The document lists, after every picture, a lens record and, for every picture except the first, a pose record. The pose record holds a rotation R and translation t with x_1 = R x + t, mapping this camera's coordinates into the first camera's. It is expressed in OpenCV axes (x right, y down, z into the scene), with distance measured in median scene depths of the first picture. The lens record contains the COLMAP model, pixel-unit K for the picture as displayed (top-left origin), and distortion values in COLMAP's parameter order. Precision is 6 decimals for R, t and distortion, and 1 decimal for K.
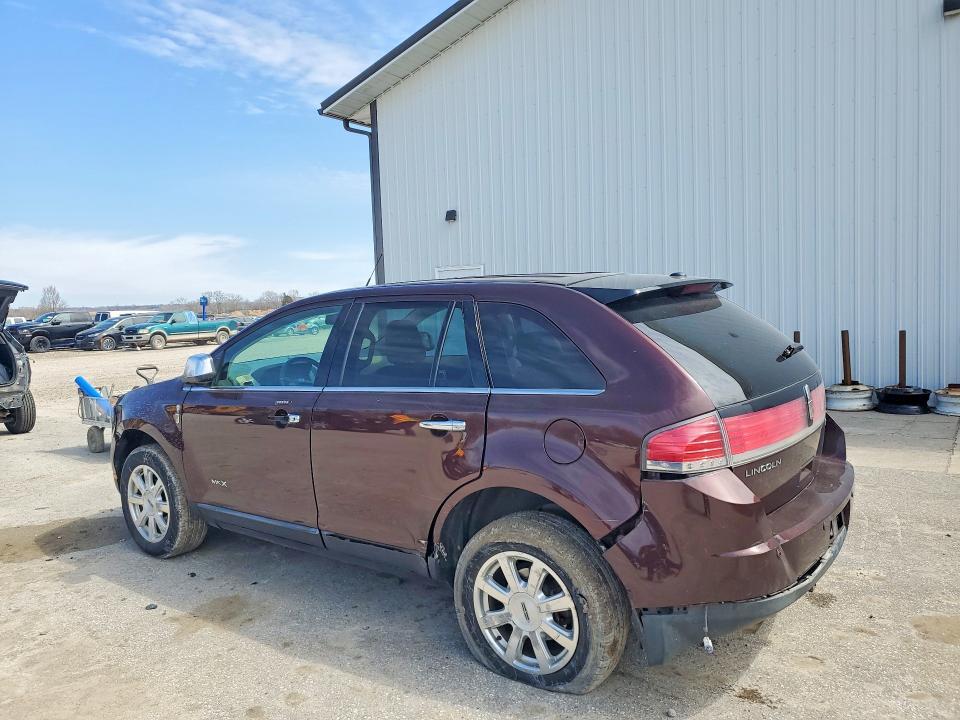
lens RADIAL K [[721.6, 0, 480.0], [0, 721.6, 360.0], [0, 0, 1]] dist [0.012517, 0.004496]
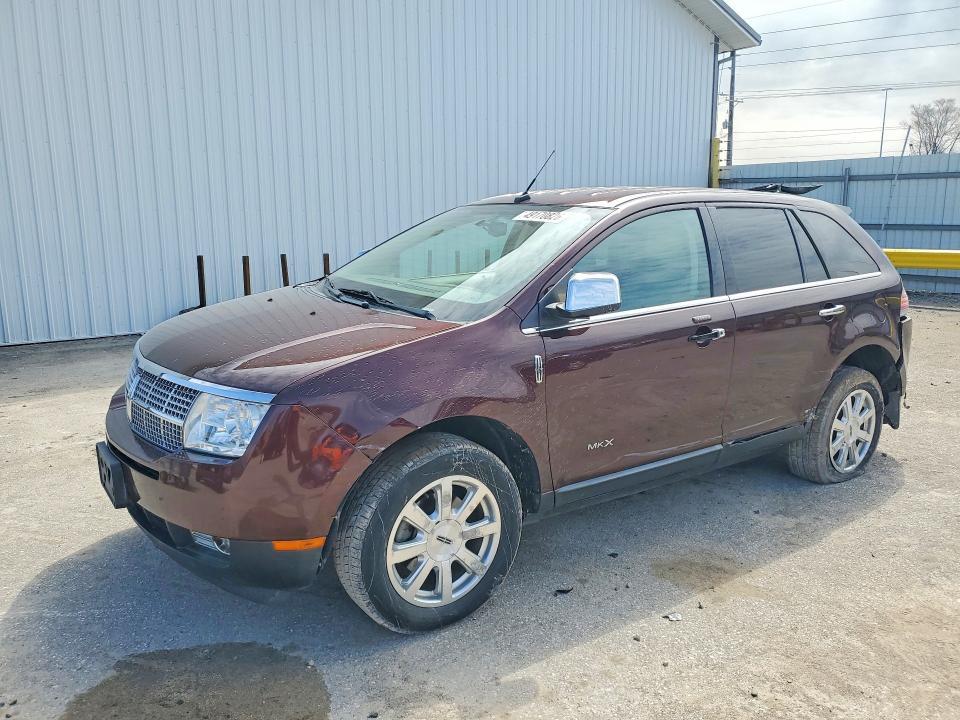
lens RADIAL K [[721.6, 0, 480.0], [0, 721.6, 360.0], [0, 0, 1]] dist [0.012517, 0.004496]
pose [[0.317045, -0.143949, 0.937423, -1.070066], [0.056995, 0.989520, 0.132673, -0.021973], [-0.946697, 0.011365, 0.321926, 0.869846]]
